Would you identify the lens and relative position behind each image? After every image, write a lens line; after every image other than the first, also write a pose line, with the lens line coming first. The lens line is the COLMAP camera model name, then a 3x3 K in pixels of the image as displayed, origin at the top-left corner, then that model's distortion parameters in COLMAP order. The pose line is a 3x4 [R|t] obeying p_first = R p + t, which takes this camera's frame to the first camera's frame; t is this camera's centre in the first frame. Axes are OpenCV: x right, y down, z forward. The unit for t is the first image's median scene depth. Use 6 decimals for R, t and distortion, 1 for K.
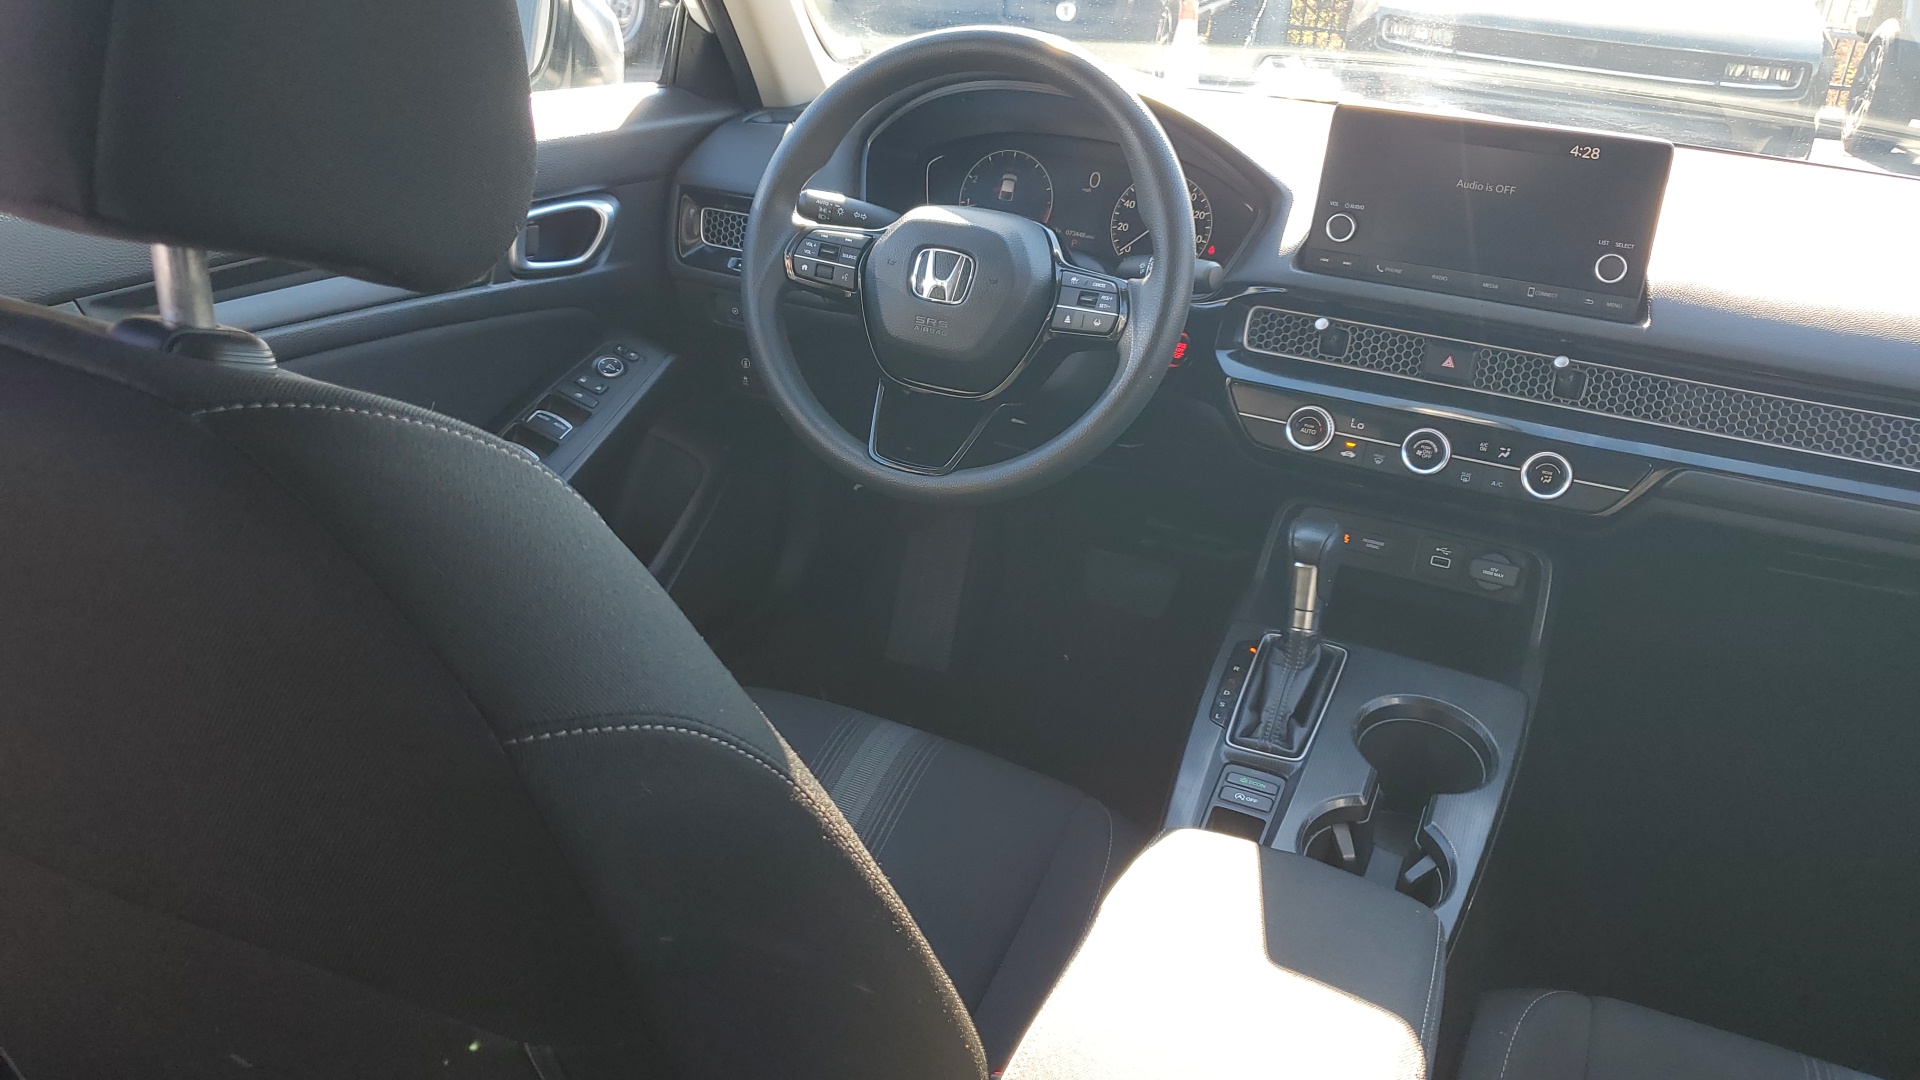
lens RADIAL K [[1573.1, 0, 957.6], [0, 1573.1, 515.3], [0, 0, 1]] dist [0.166589, -0.457907]
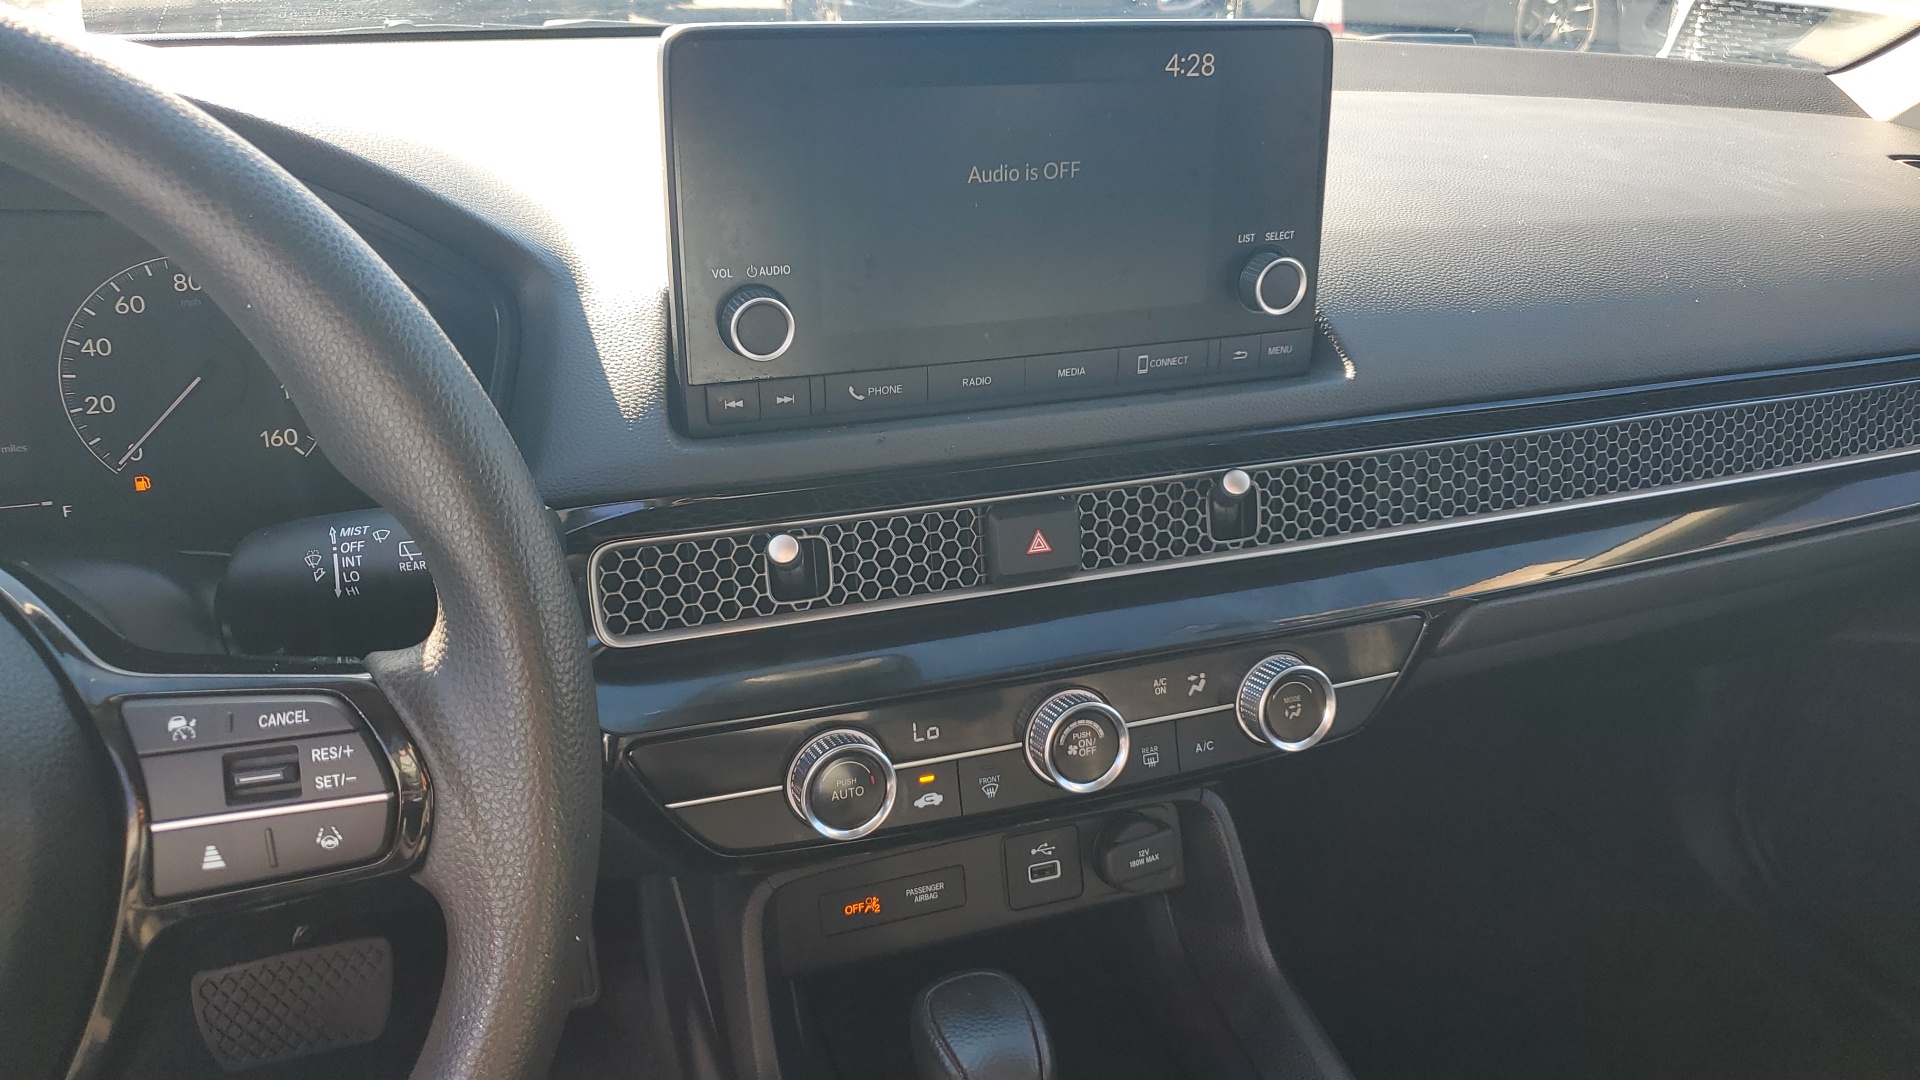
lens RADIAL K [[1551.0, 0, 1009.4], [0, 1551.0, 547.2], [0, 0, 1]] dist [0.009611, -0.005789]
pose [[0.706799, -0.346997, 0.616464, 0.013277], [0.285266, 0.937244, 0.200491, -0.188713], [-0.647347, 0.034149, 0.761430, 0.641862]]
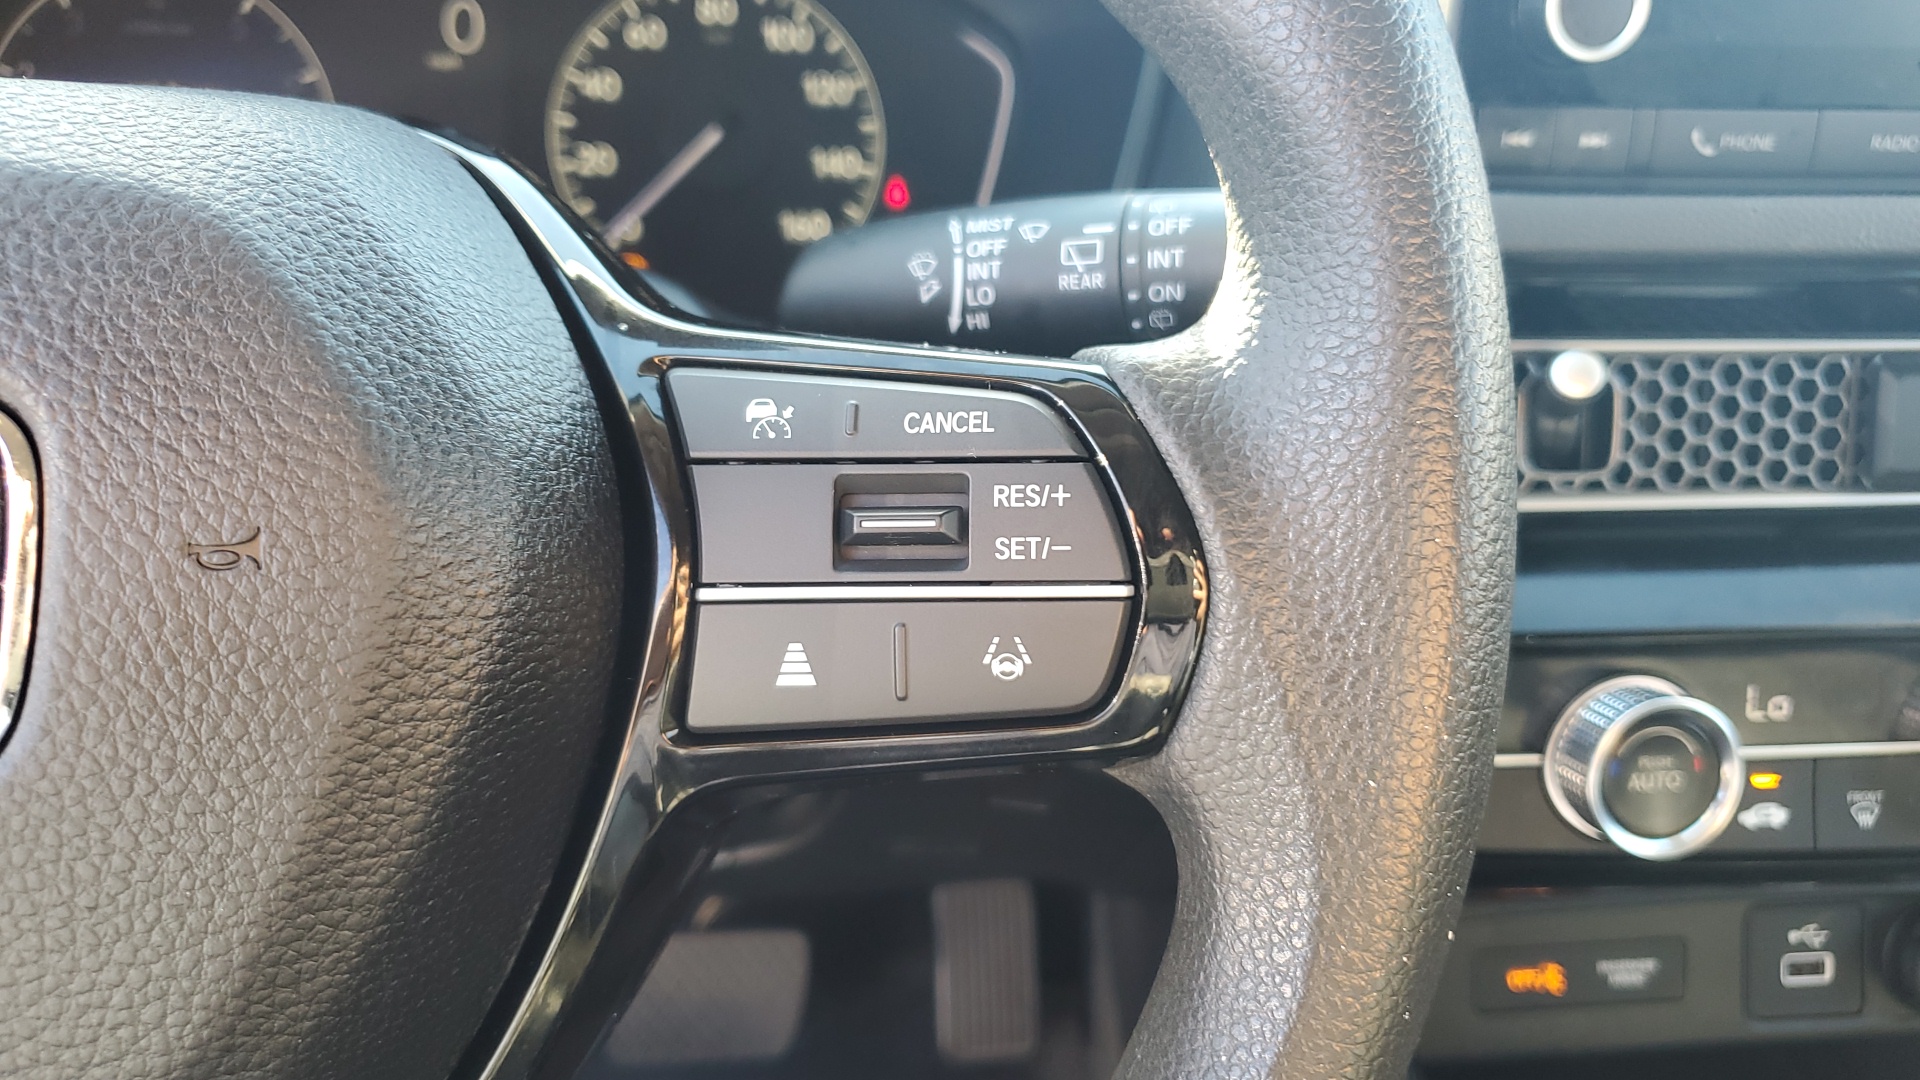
lens RADIAL K [[1553.6, 0, 955.1], [0, 1553.6, 529.7], [0, 0, 1]] dist [0.005251, -0.003058]
pose [[0.865777, -0.240662, 0.438761, 0.016773], [0.228889, 0.970121, 0.080463, -0.140823], [-0.445016, 0.030765, 0.894994, 0.816018]]
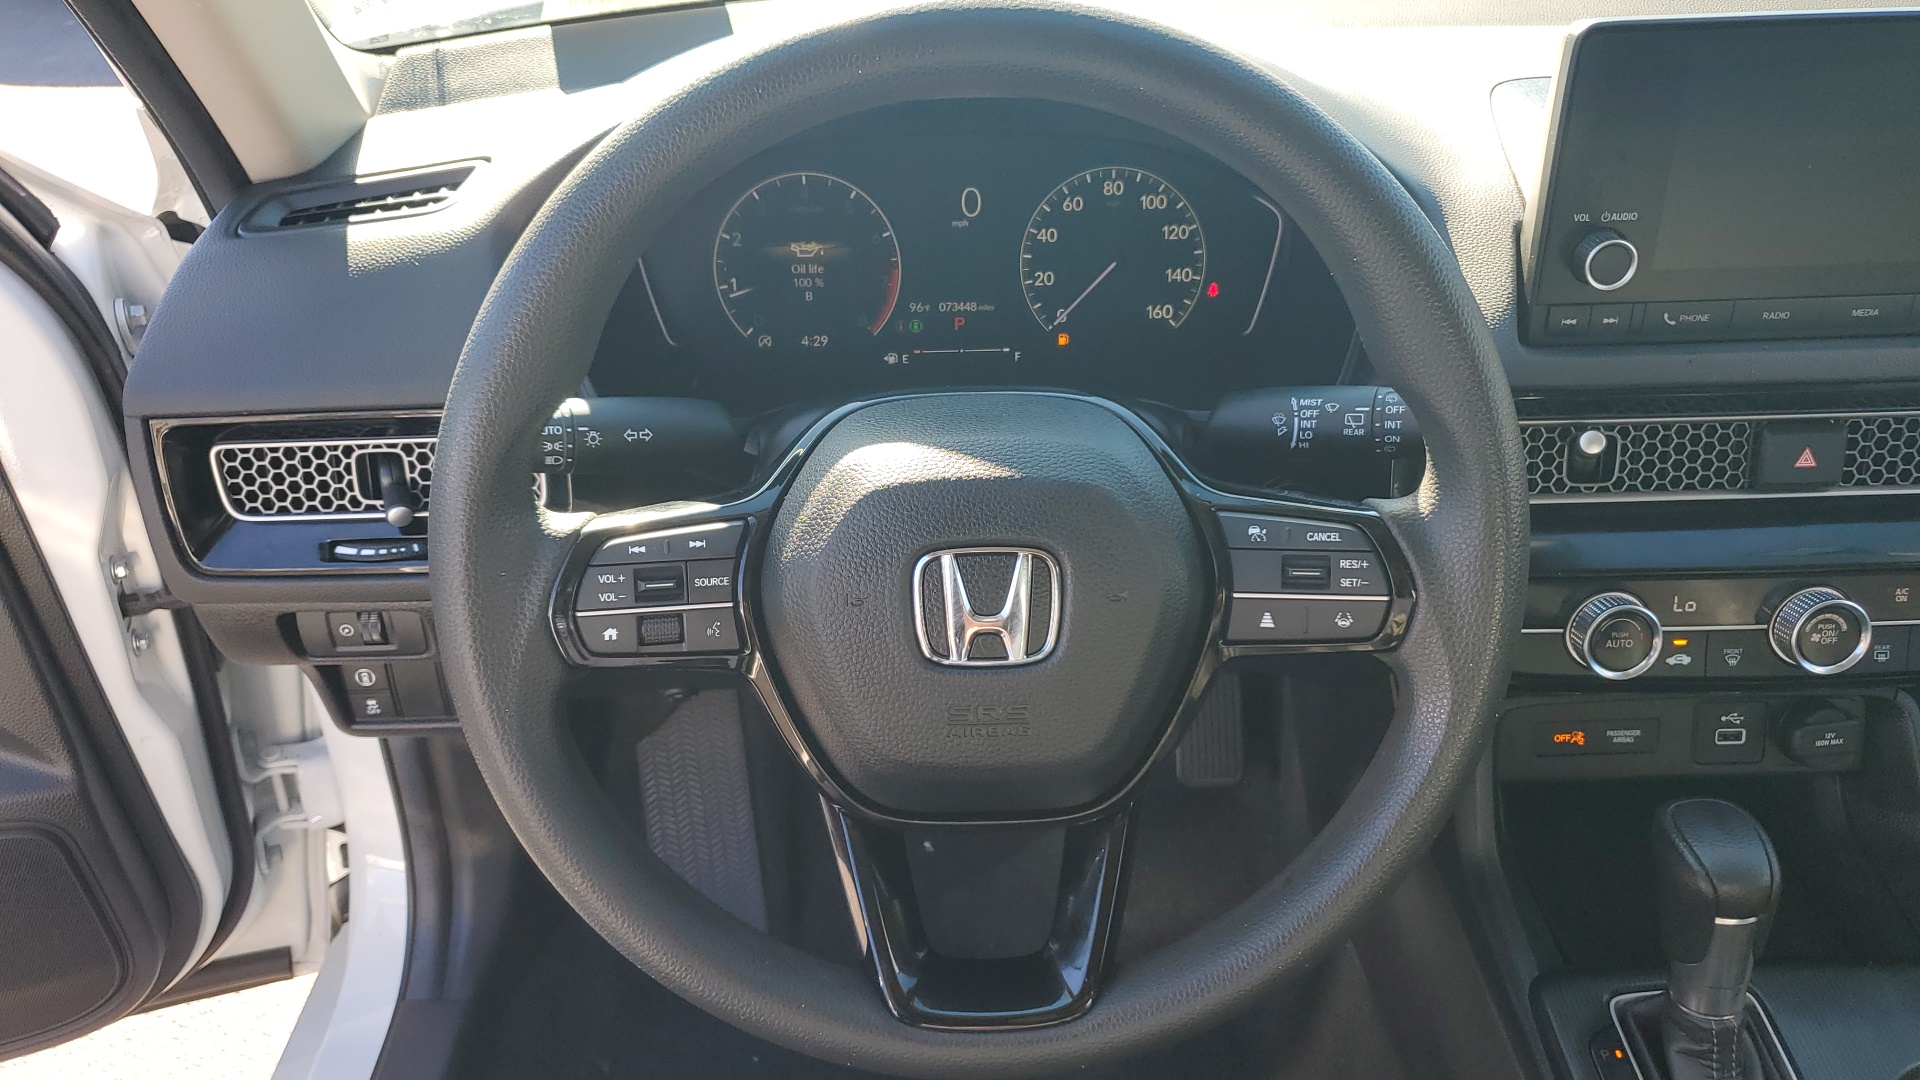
lens RADIAL K [[1530.0, 0, 950.5], [0, 1530.0, 552.7], [0, 0, 1]] dist [0.035889, -0.010144]
pose [[0.897610, -0.299097, 0.323786, -0.144661], [0.238380, 0.947259, 0.214187, -0.249179], [-0.370772, -0.115072, 0.921568, 0.600629]]
